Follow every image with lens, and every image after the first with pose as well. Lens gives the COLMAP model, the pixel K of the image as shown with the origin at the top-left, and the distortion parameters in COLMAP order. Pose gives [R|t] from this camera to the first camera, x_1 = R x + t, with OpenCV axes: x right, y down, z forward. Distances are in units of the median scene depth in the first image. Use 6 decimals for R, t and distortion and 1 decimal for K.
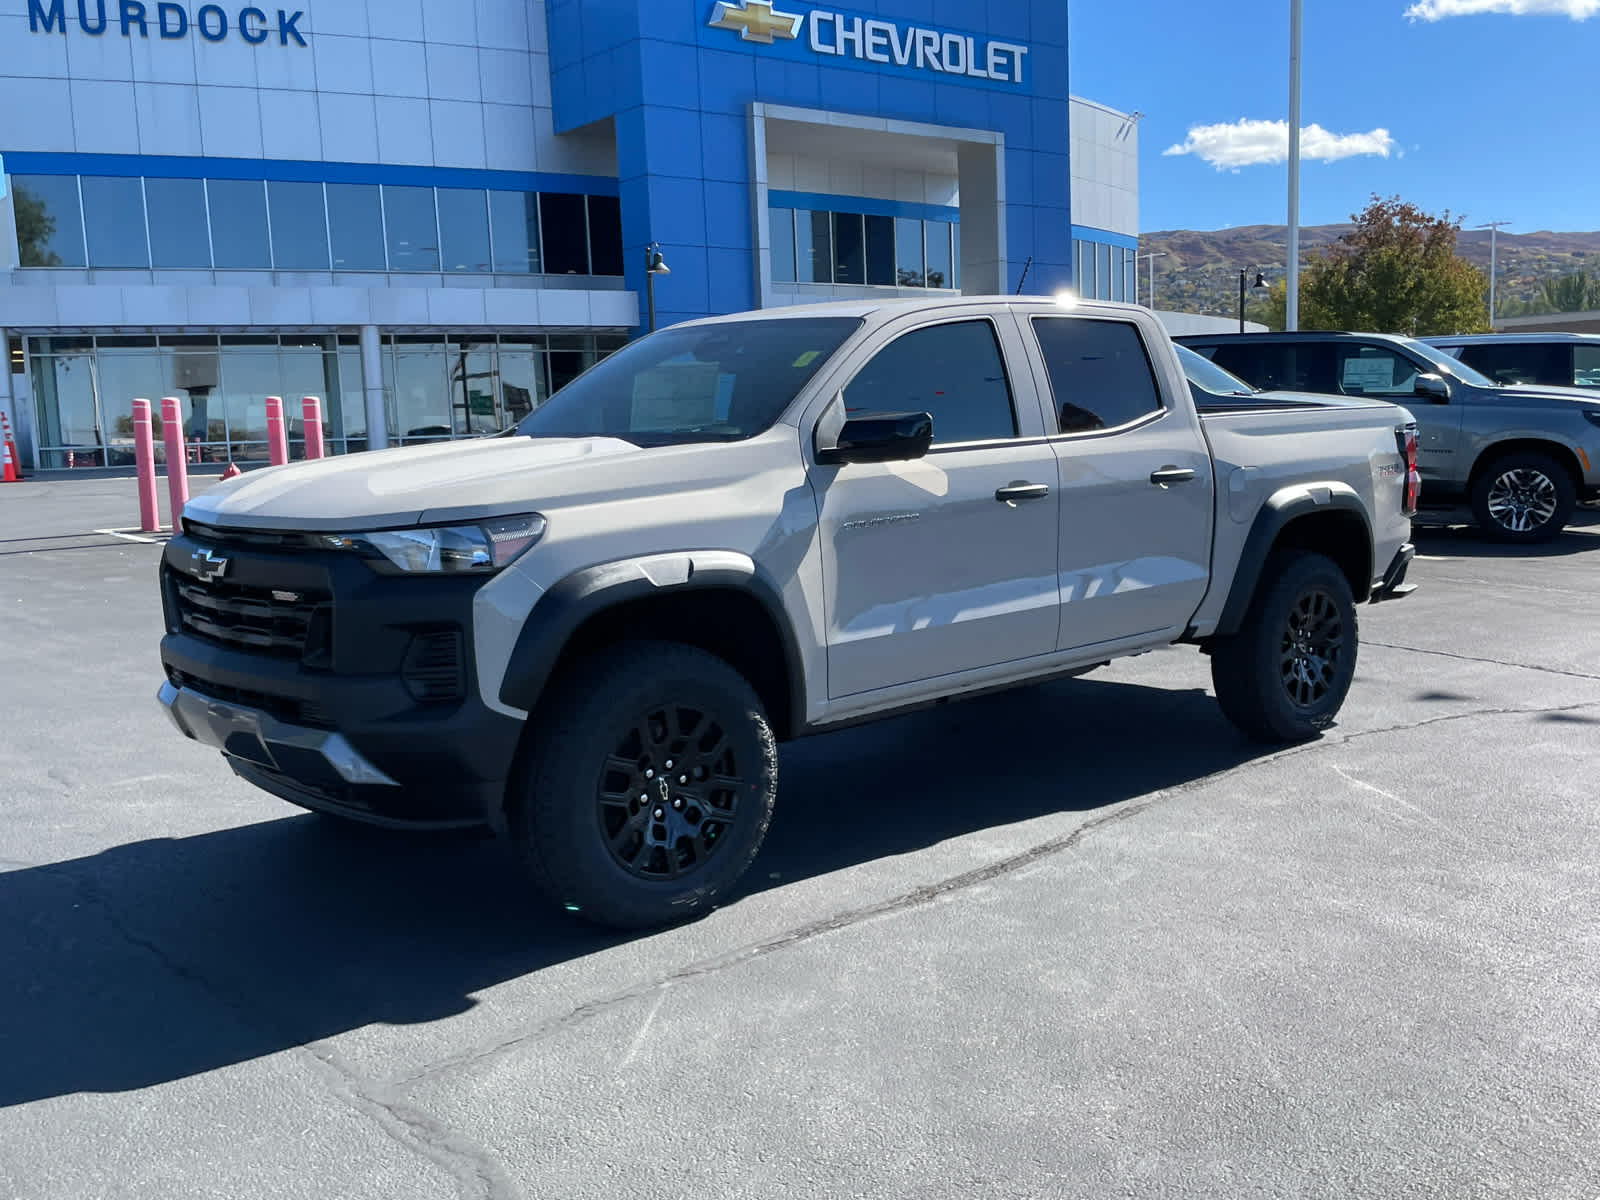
lens RADIAL K [[1553.1, 0, 825.8], [0, 1553.1, 645.2], [0, 0, 1]] dist [0.095129, -0.117033]
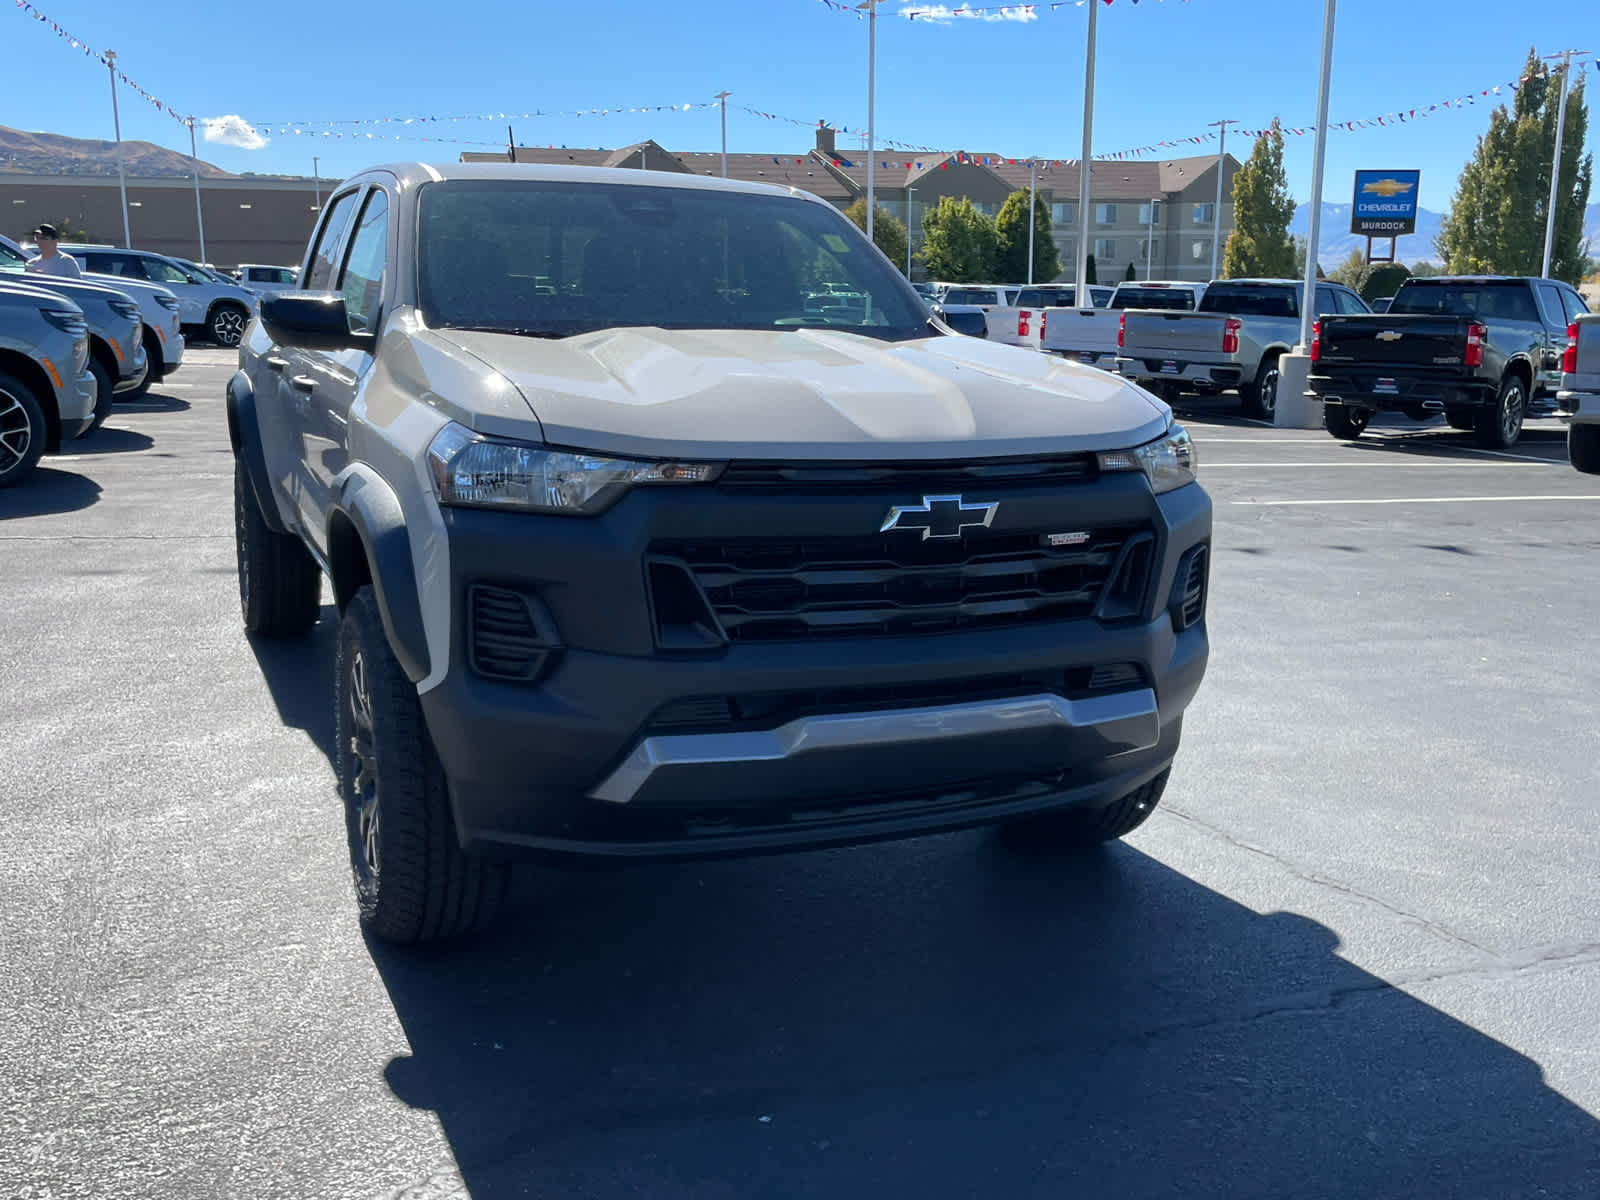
lens RADIAL K [[1532.2, 0, 817.9], [0, 1532.2, 595.2], [0, 0, 1]] dist [0.089820, -0.129389]
pose [[0.318196, -0.152635, 0.935657, -0.122189], [0.113473, 0.985991, 0.122256, -0.012309], [-0.941210, 0.067270, 0.331058, 0.095946]]
